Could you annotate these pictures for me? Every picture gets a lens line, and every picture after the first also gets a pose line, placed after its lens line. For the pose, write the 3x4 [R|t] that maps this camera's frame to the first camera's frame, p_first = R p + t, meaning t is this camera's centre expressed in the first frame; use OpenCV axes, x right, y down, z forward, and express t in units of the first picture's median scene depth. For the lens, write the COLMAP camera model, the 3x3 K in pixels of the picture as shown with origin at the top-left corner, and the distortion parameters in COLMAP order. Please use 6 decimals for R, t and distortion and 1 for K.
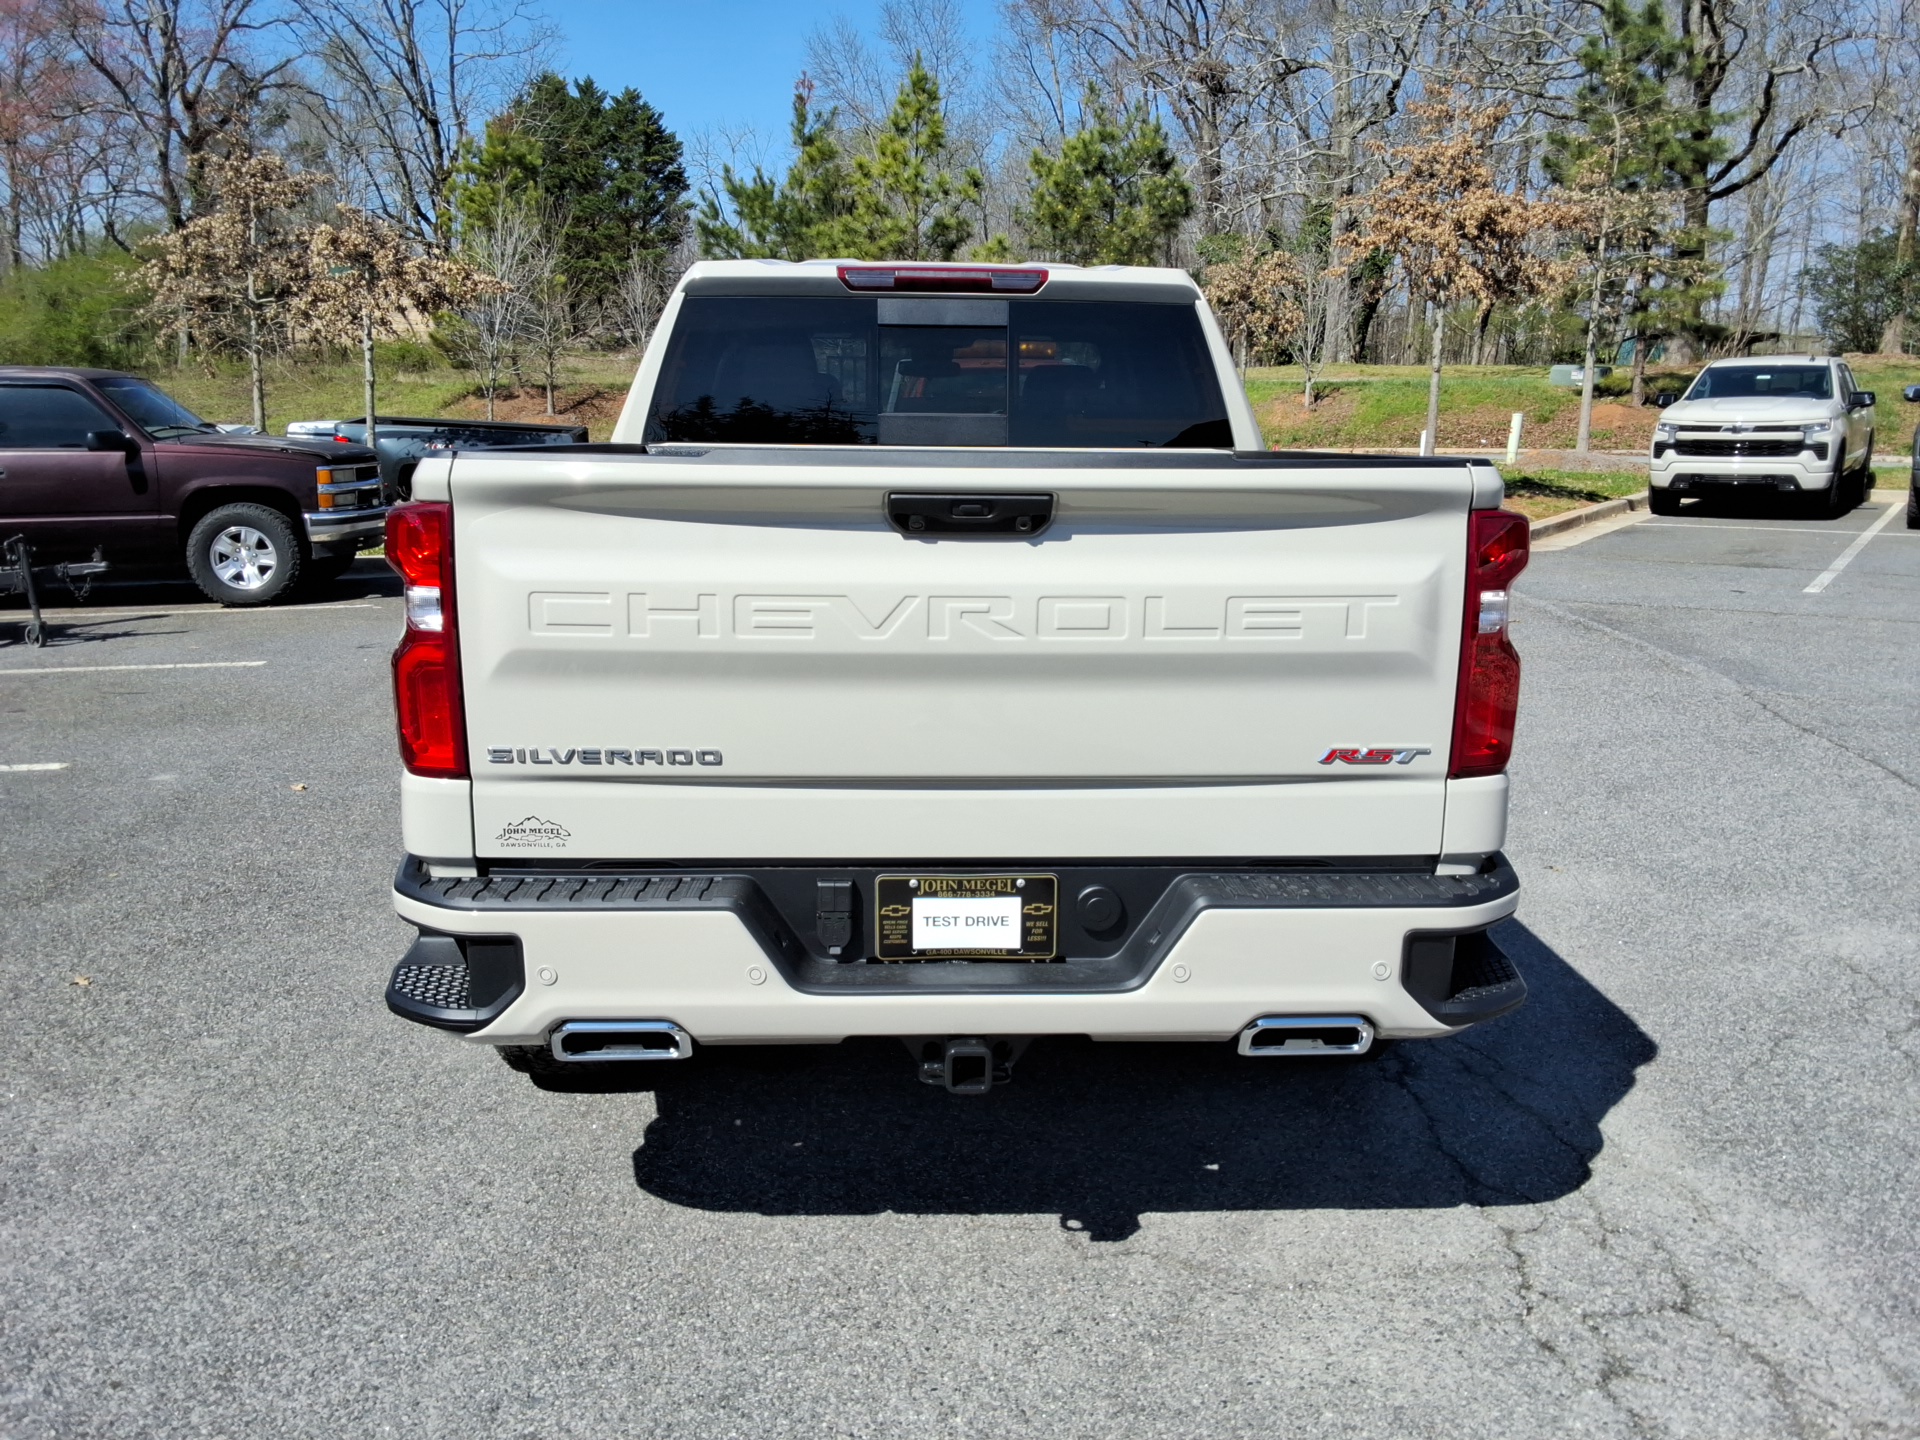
lens RADIAL K [[1541.2, 0, 983.3], [0, 1541.2, 712.8], [0, 0, 1]] dist [0.119027, -0.173661]
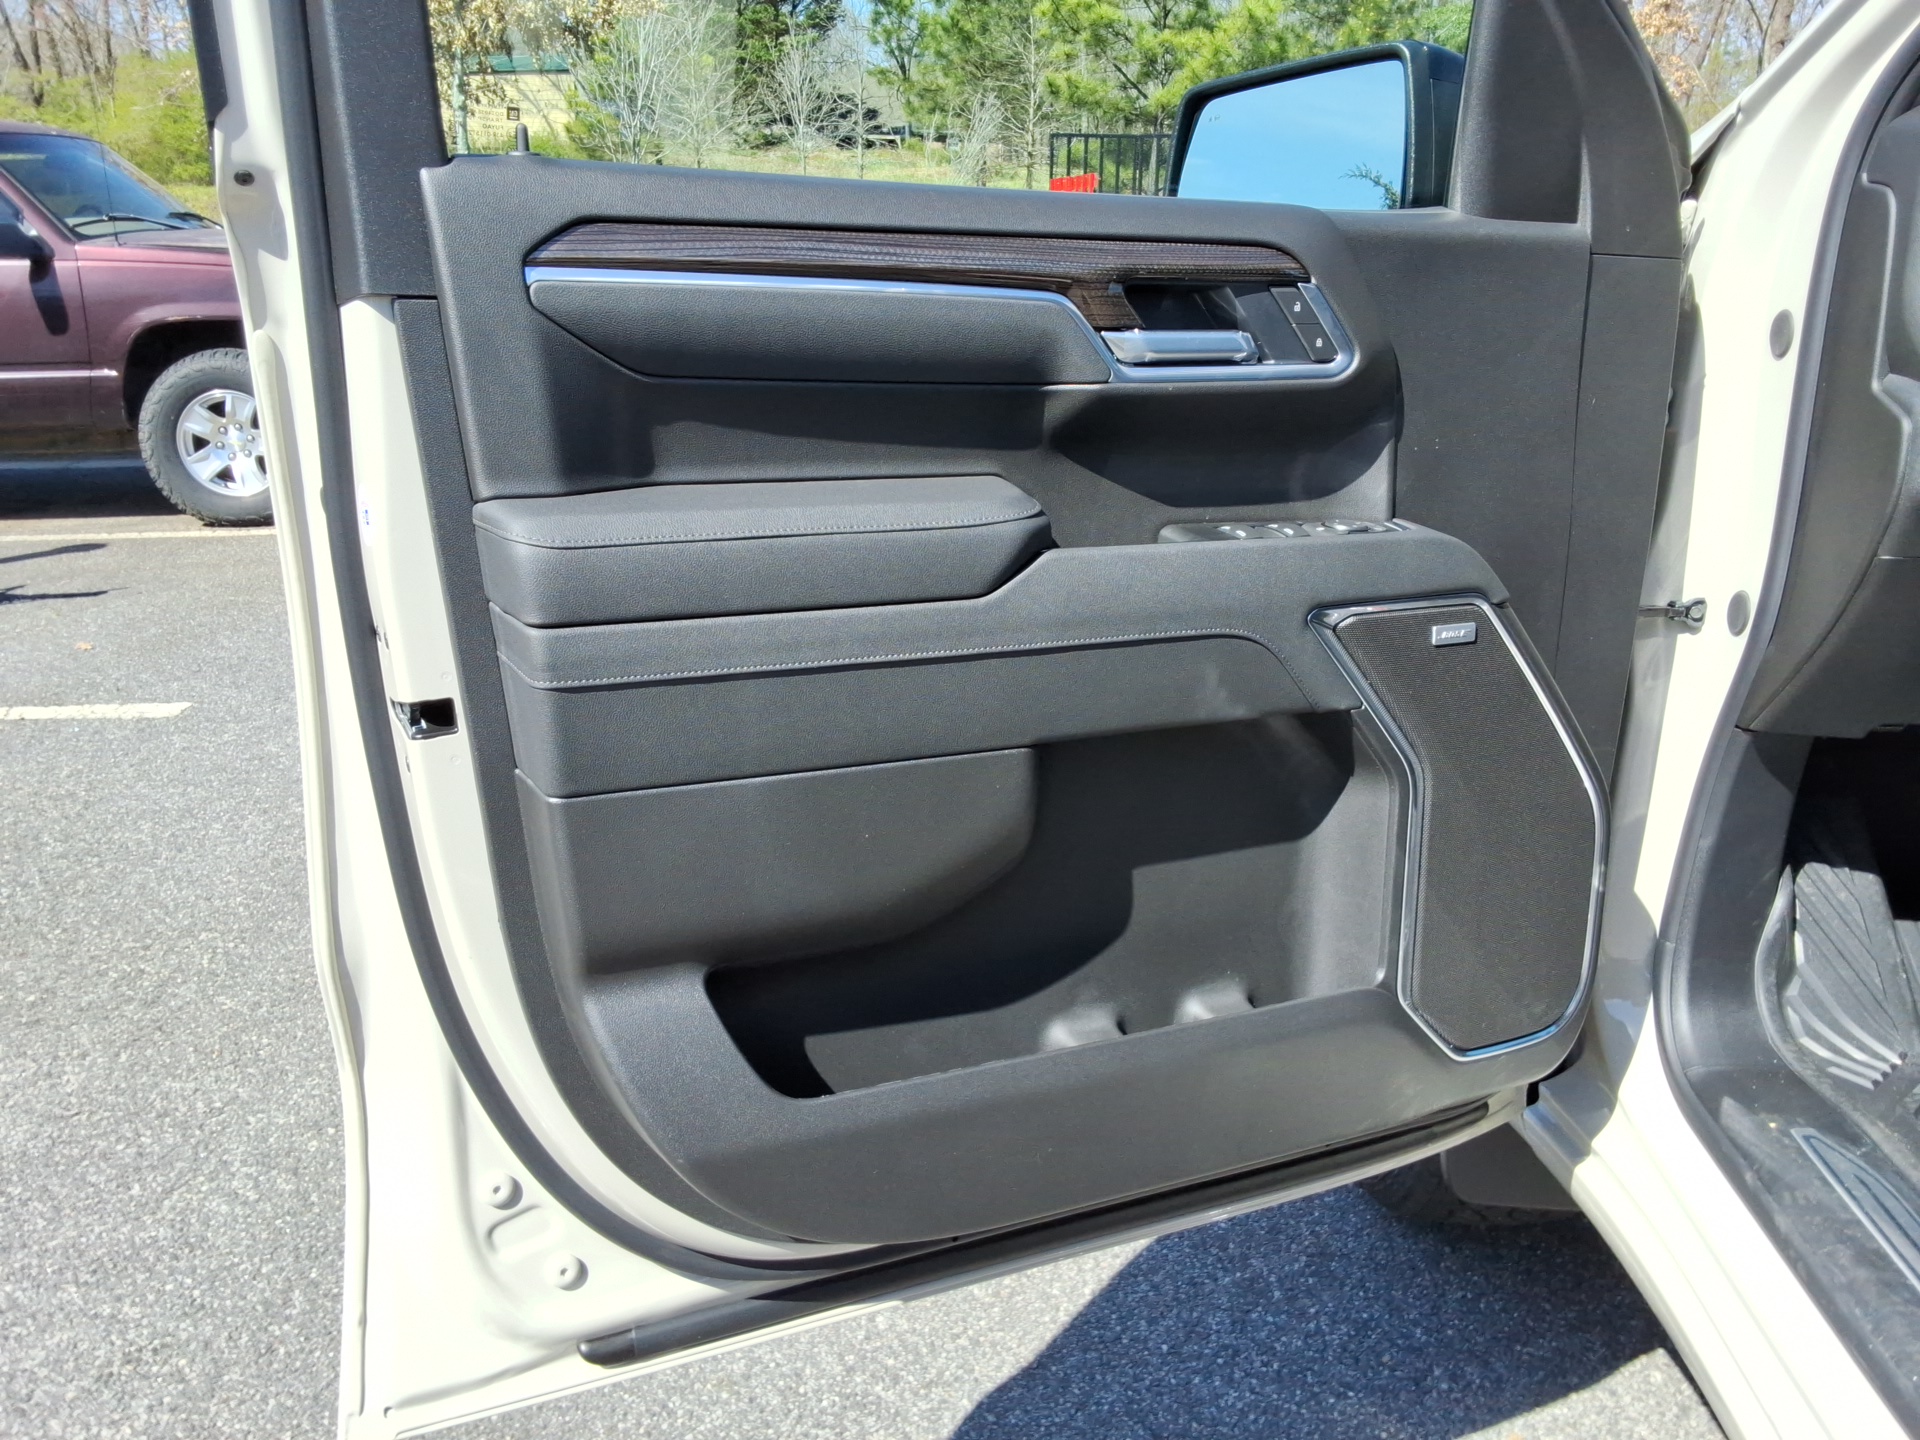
lens RADIAL K [[1541.2, 0, 978.7], [0, 1541.2, 715.1], [0, 0, 1]] dist [0.119027, -0.173661]
pose [[0.995752, 0.027007, -0.088024, -0.137262], [-0.016763, 0.993212, 0.115105, -0.070894], [0.090535, -0.113140, 0.989446, 0.433273]]
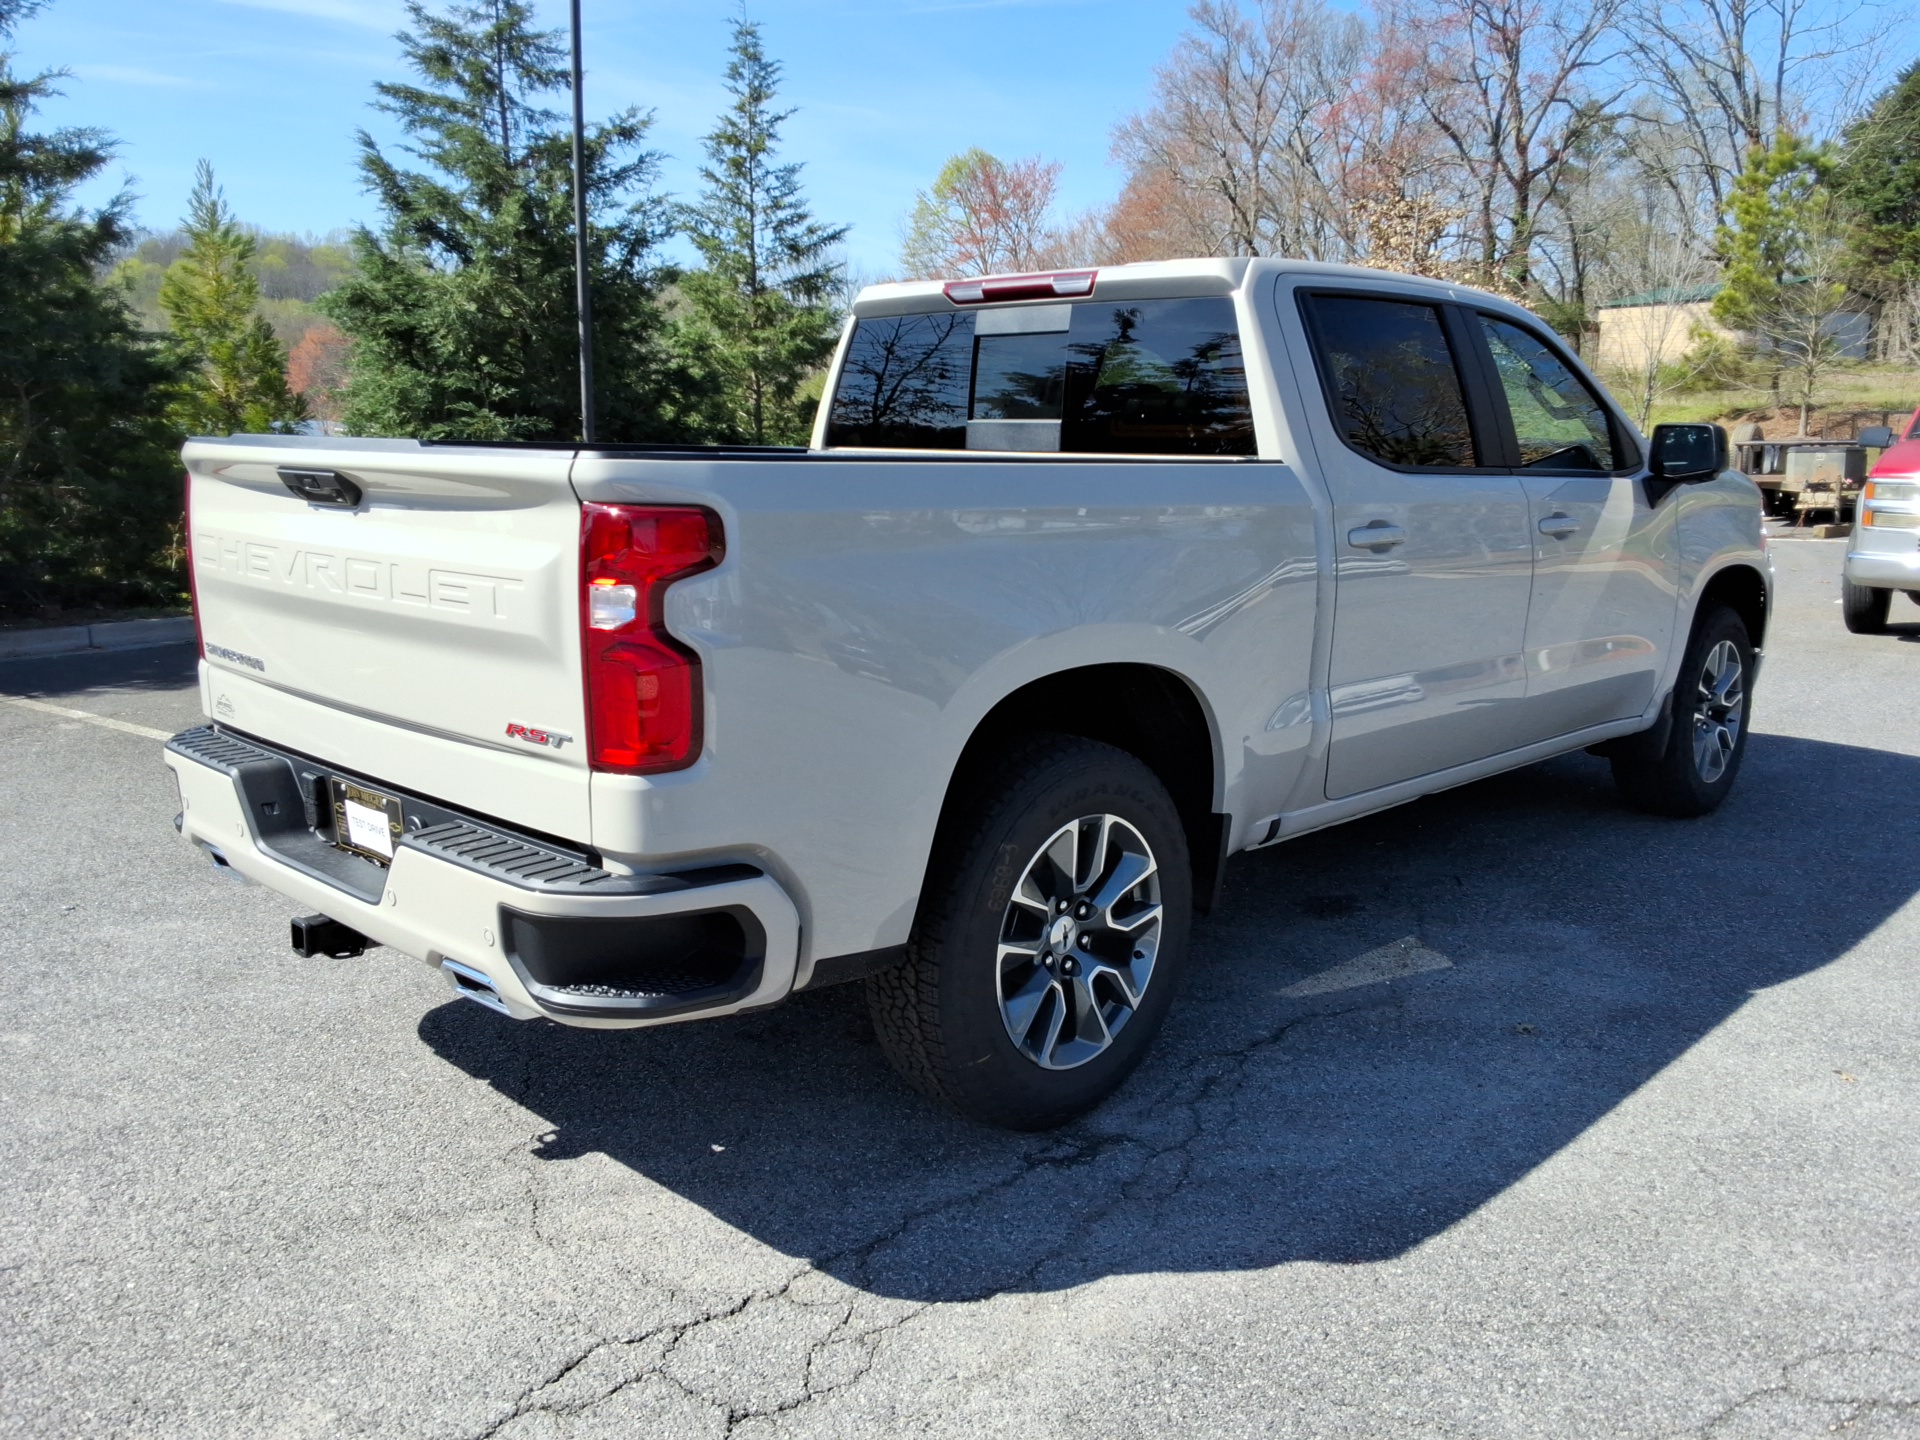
lens RADIAL K [[1541.2, 0, 956.7], [0, 1541.2, 713.3], [0, 0, 1]] dist [0.119027, -0.173661]
pose [[0.687221, 0.127027, -0.715256, 0.249091], [-0.138511, 0.989443, 0.042639, -0.014732], [0.713121, 0.069769, 0.697560, 0.099664]]
